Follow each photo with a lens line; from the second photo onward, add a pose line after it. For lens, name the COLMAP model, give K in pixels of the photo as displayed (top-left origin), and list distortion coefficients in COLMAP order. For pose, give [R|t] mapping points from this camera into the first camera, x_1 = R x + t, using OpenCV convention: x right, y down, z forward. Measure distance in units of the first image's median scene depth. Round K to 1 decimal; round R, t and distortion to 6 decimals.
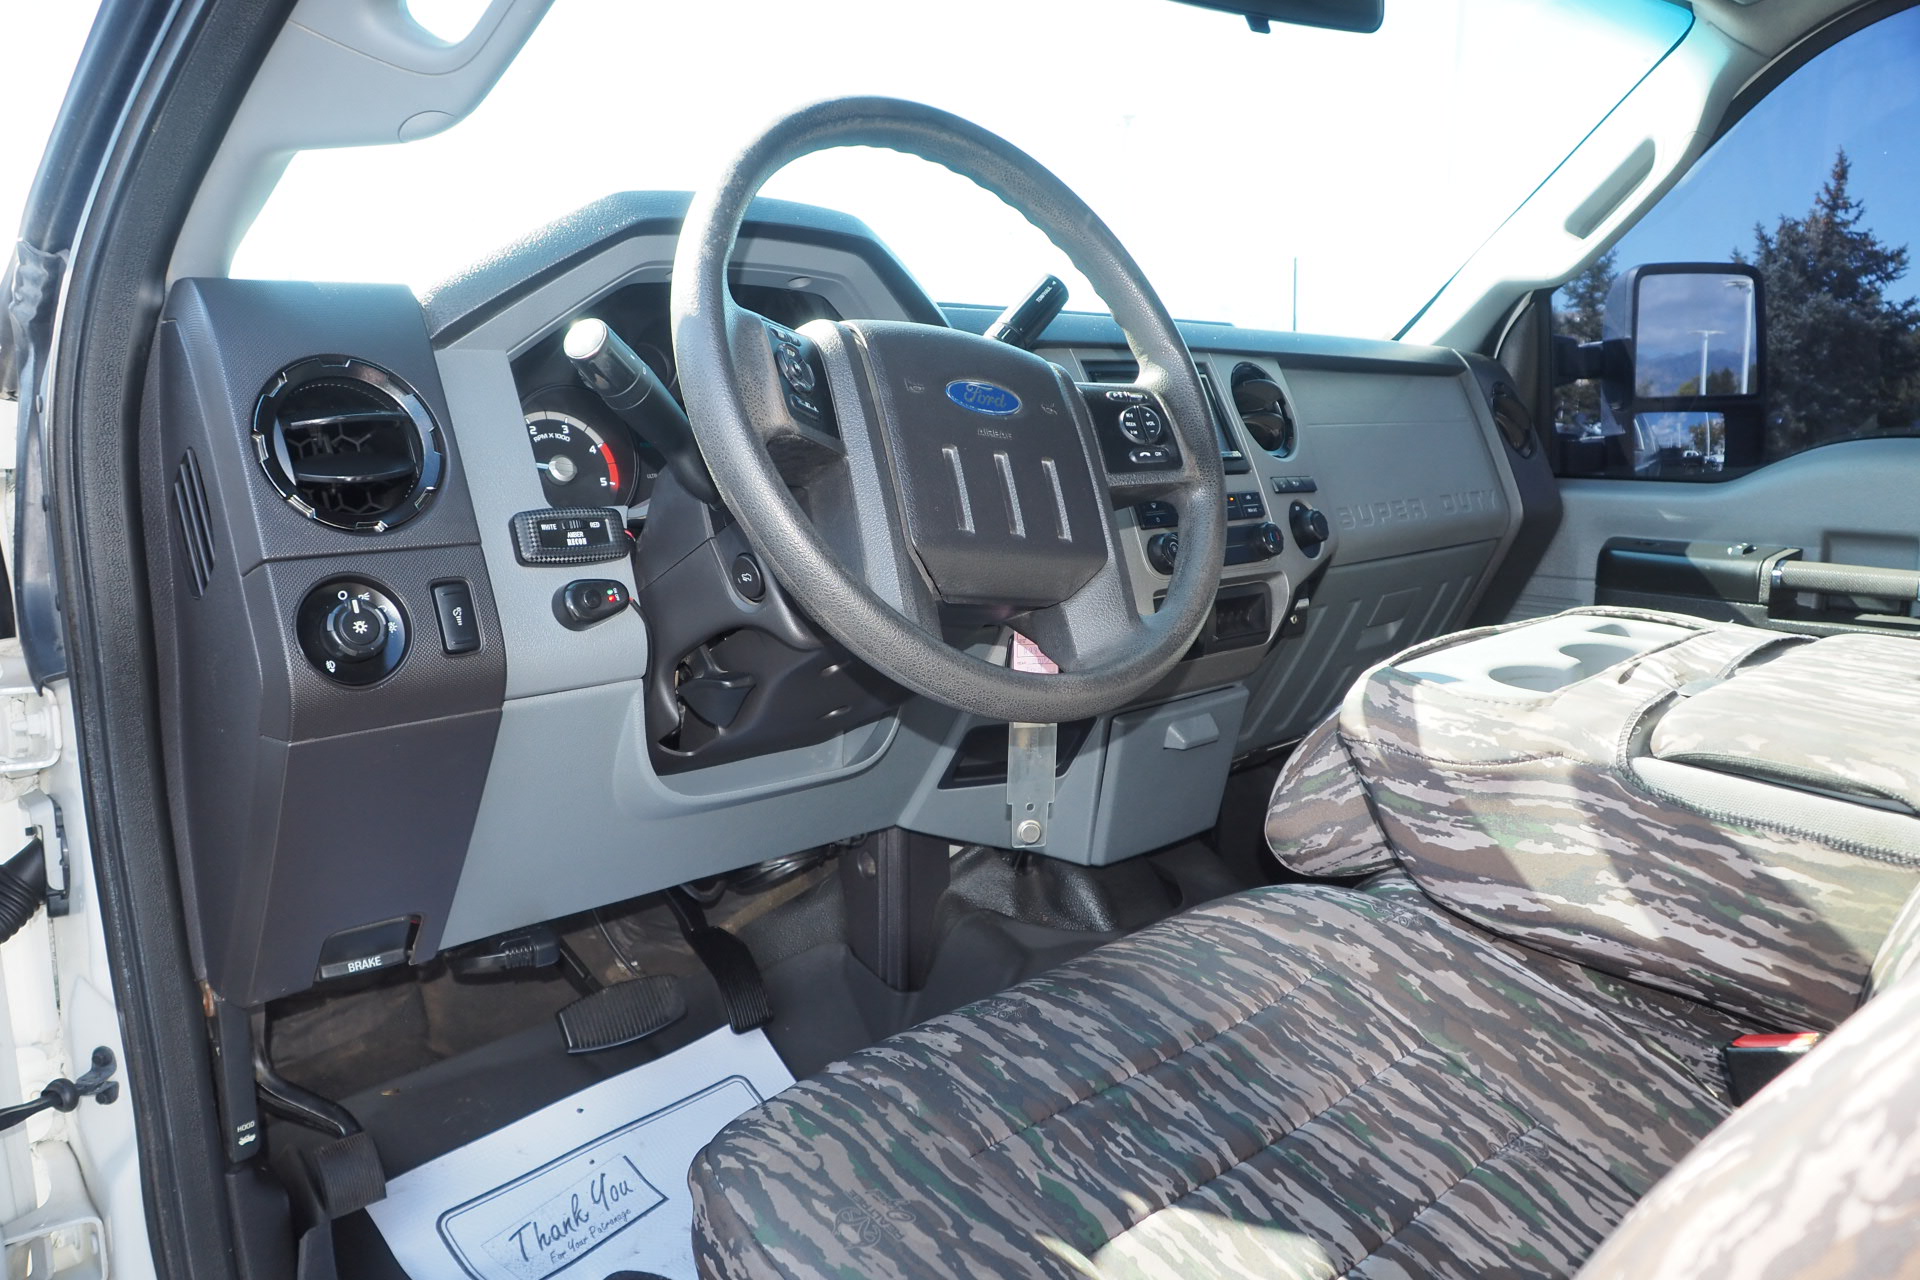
lens RADIAL K [[1415.2, 0, 946.4], [0, 1415.2, 611.9], [0, 0, 1]] dist [-0.008671, -0.006748]
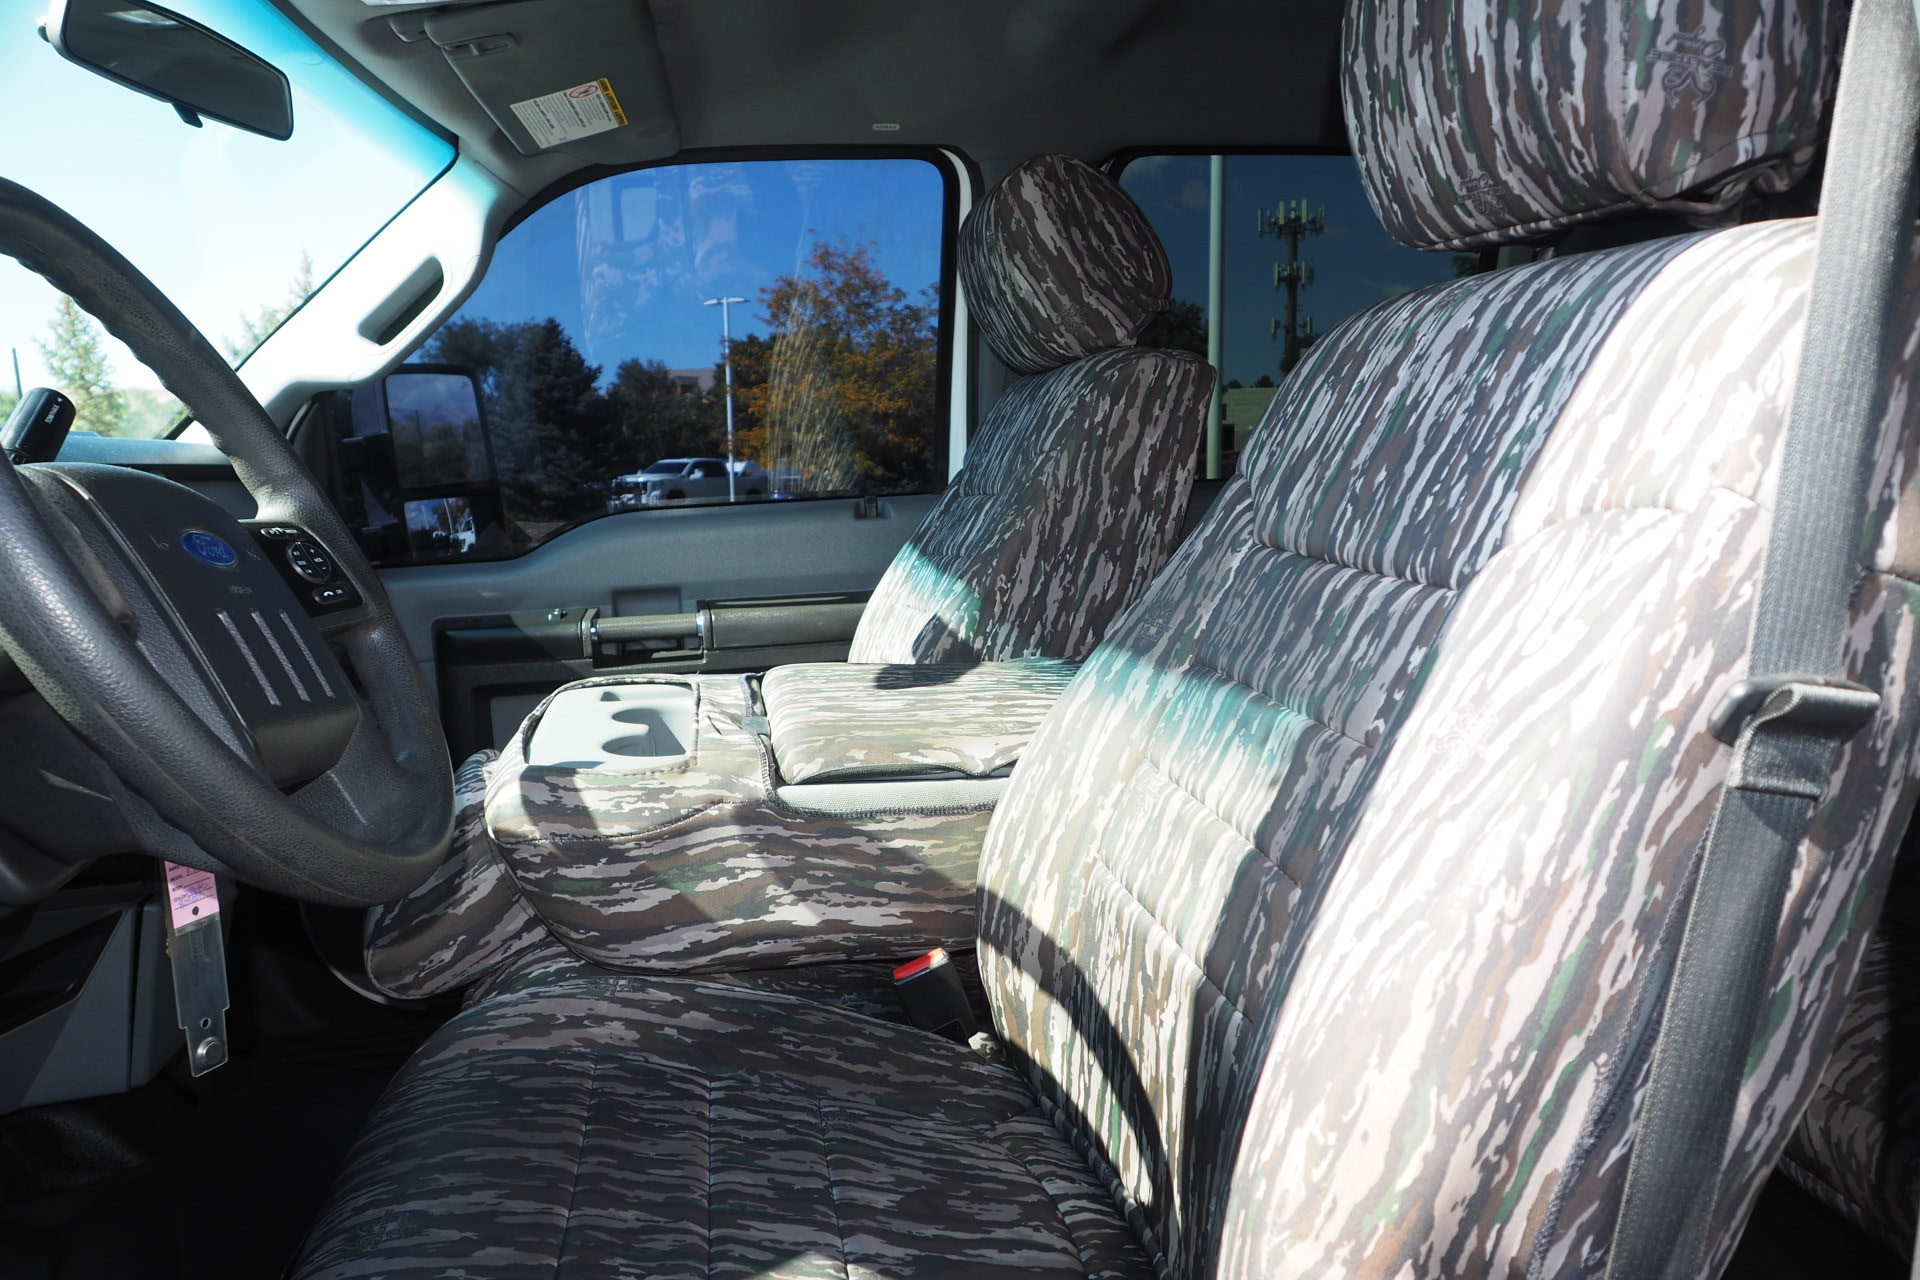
lens RADIAL K [[1409.5, 0, 961.3], [0, 1409.5, 634.2], [0, 0, 1]] dist [-0.031136, -0.006150]
pose [[0.517980, -0.138449, 0.844114, -0.428460], [0.167710, 0.984099, 0.058496, -0.070989], [-0.838791, 0.111267, 0.532964, 0.179919]]
